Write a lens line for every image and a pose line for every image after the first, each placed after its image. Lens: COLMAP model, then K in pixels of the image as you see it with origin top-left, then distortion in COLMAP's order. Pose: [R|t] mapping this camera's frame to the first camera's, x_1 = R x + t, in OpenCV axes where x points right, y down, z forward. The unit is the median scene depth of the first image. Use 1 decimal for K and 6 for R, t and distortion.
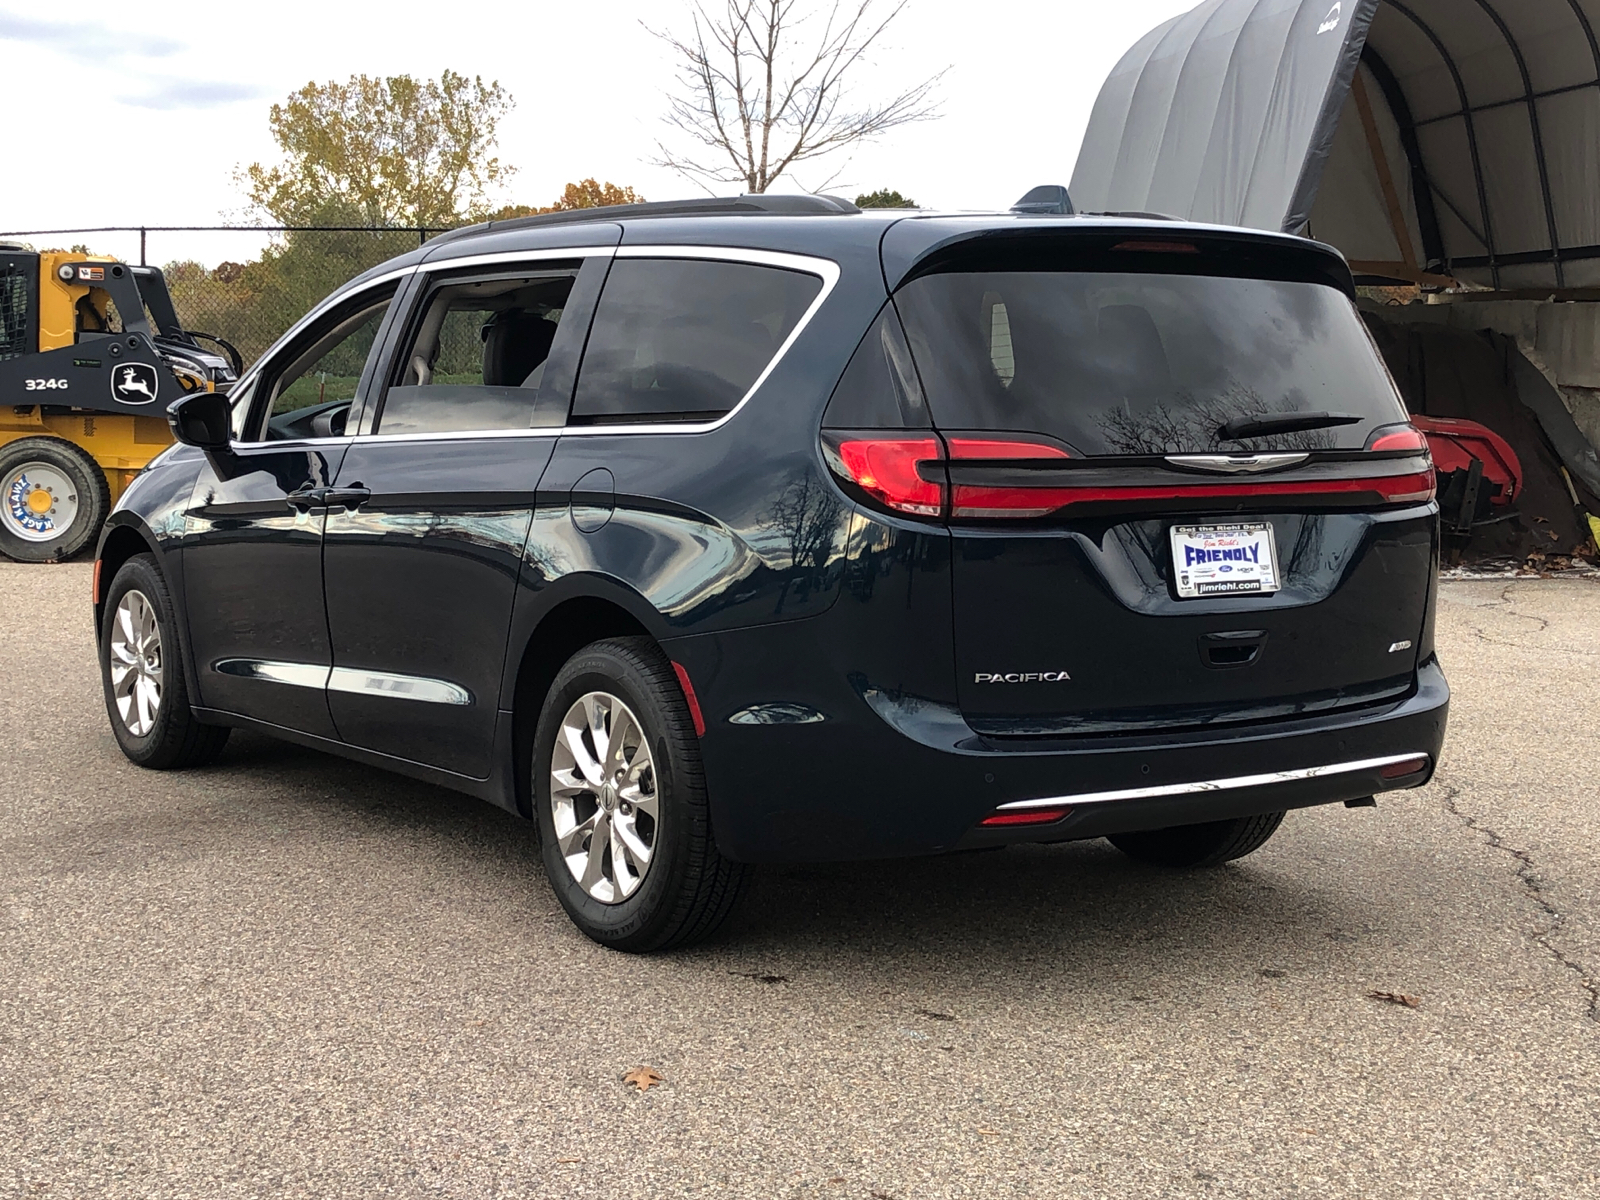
lens RADIAL K [[2499.8, 0, 800.0], [0, 2499.8, 600.0], [0, 0, 1]] dist [0.020660, 0.036927]
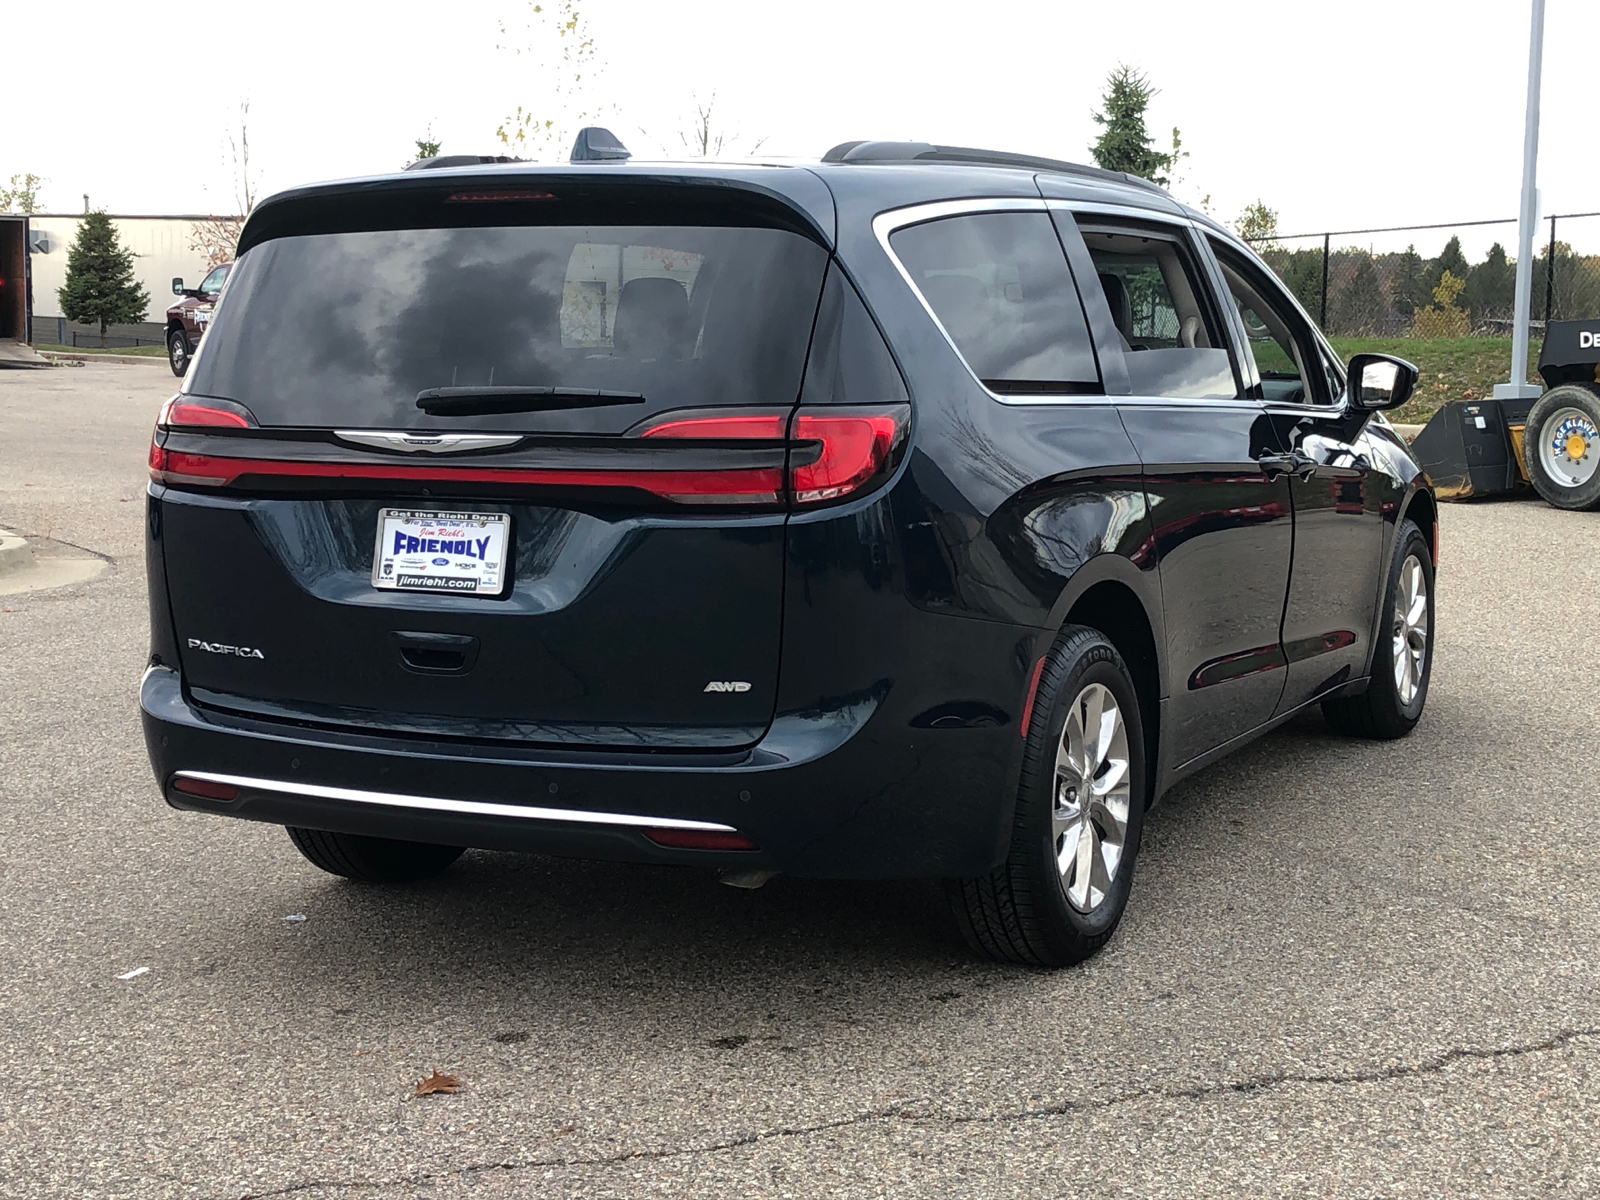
lens RADIAL K [[2499.8, 0, 800.0], [0, 2499.8, 600.0], [0, 0, 1]] dist [0.020660, 0.036927]
pose [[0.466663, 0.099901, -0.878775, 1.003809], [-0.073533, 0.994543, 0.074013, -0.073607], [0.881373, 0.030080, 0.471462, 0.695737]]
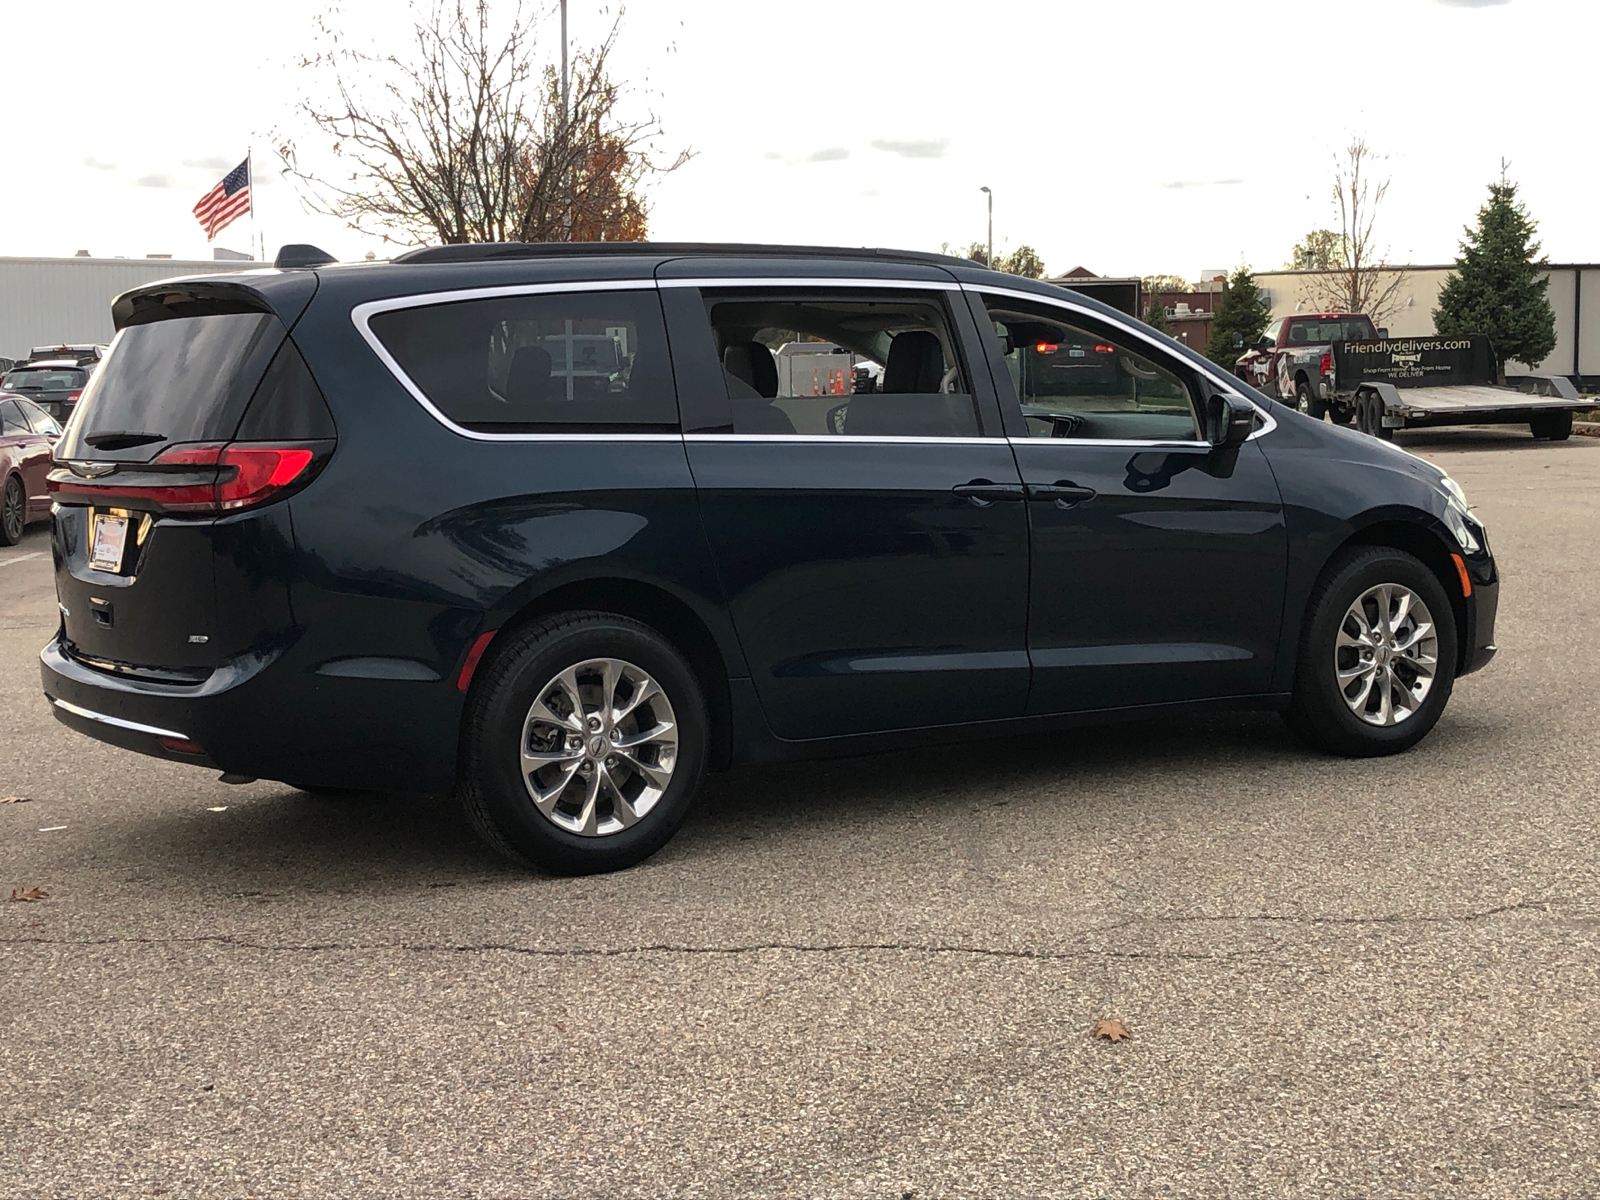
lens RADIAL K [[2555.5, 0, 800.0], [0, 2555.5, 600.0], [0, 0, 1]] dist [0.028014, -0.015638]
pose [[-0.051609, 0.085984, -0.994959, 1.465625], [-0.058860, 0.994293, 0.088980, -0.125585], [0.996931, 0.063156, -0.046254, 1.415925]]
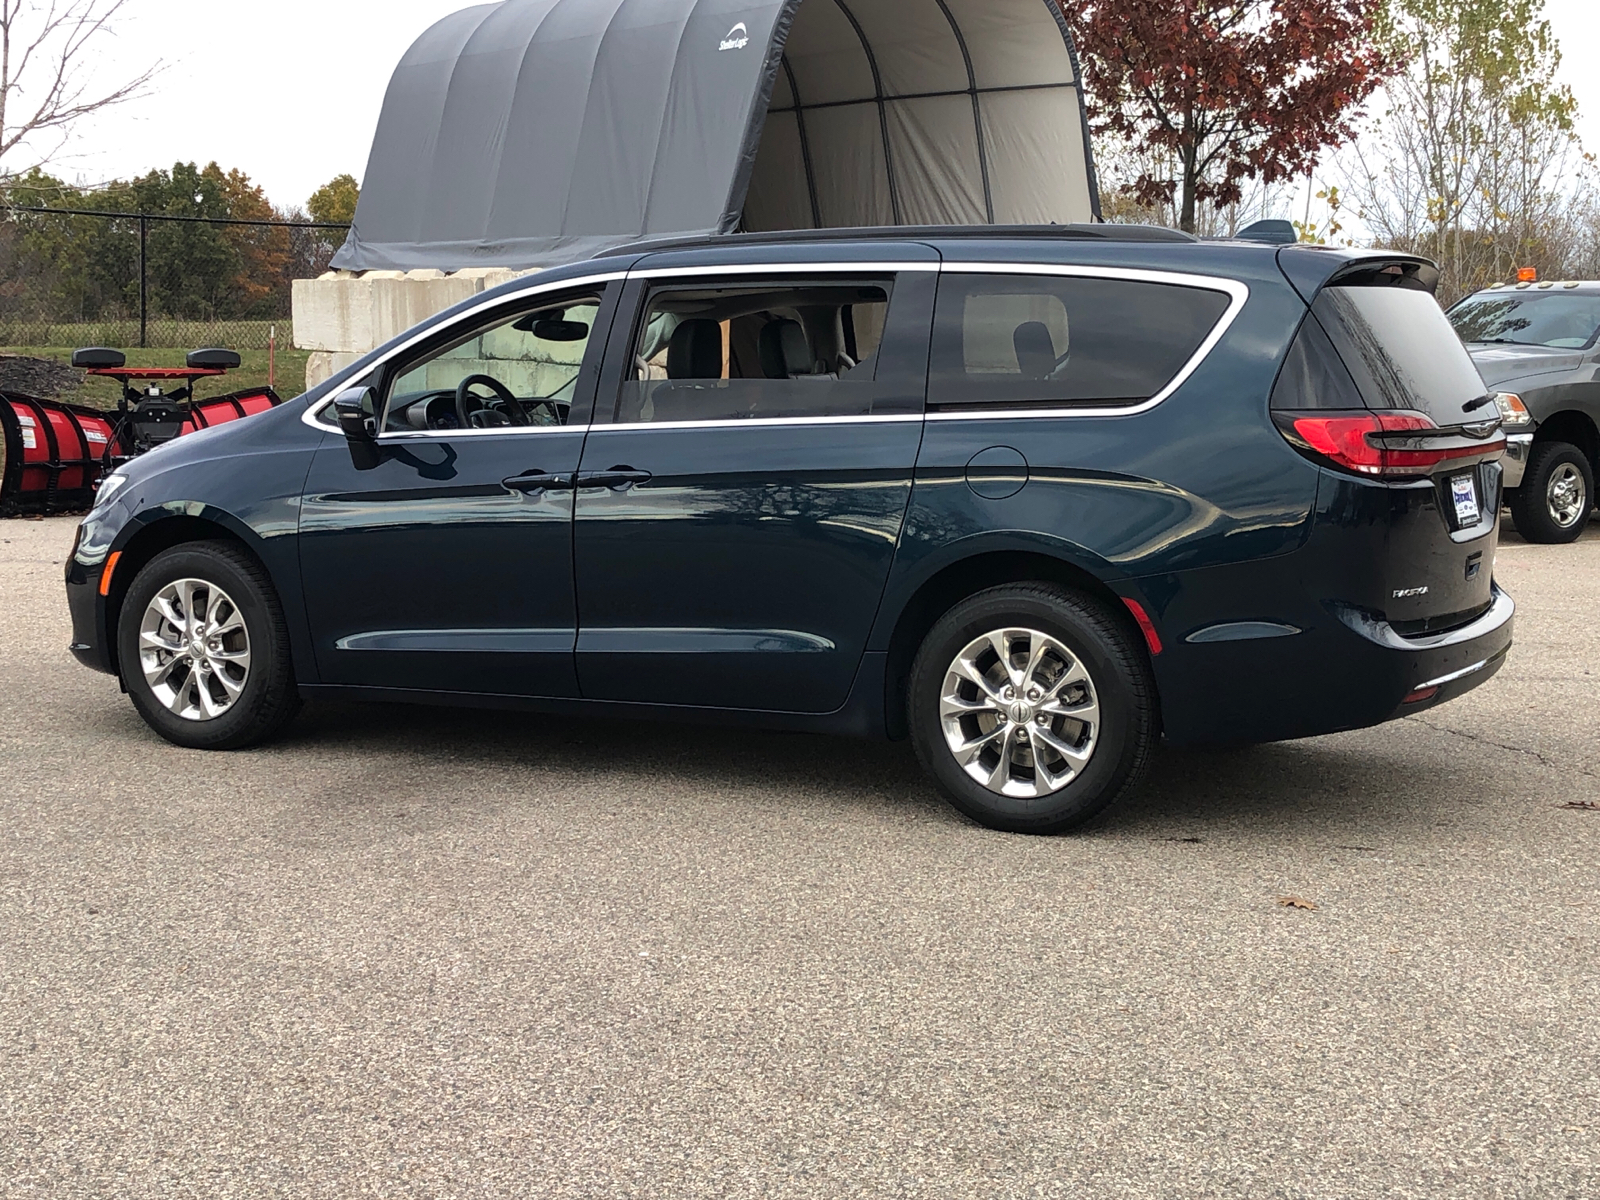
lens RADIAL K [[2488.2, 0, 800.0], [0, 2488.2, 600.0], [0, 0, 1]] dist [-0.024014, -0.103506]
pose [[0.902873, -0.060384, 0.425646, -0.721245], [0.051940, 0.998156, 0.031430, -0.021852], [-0.426759, -0.006270, 0.904344, -0.066363]]
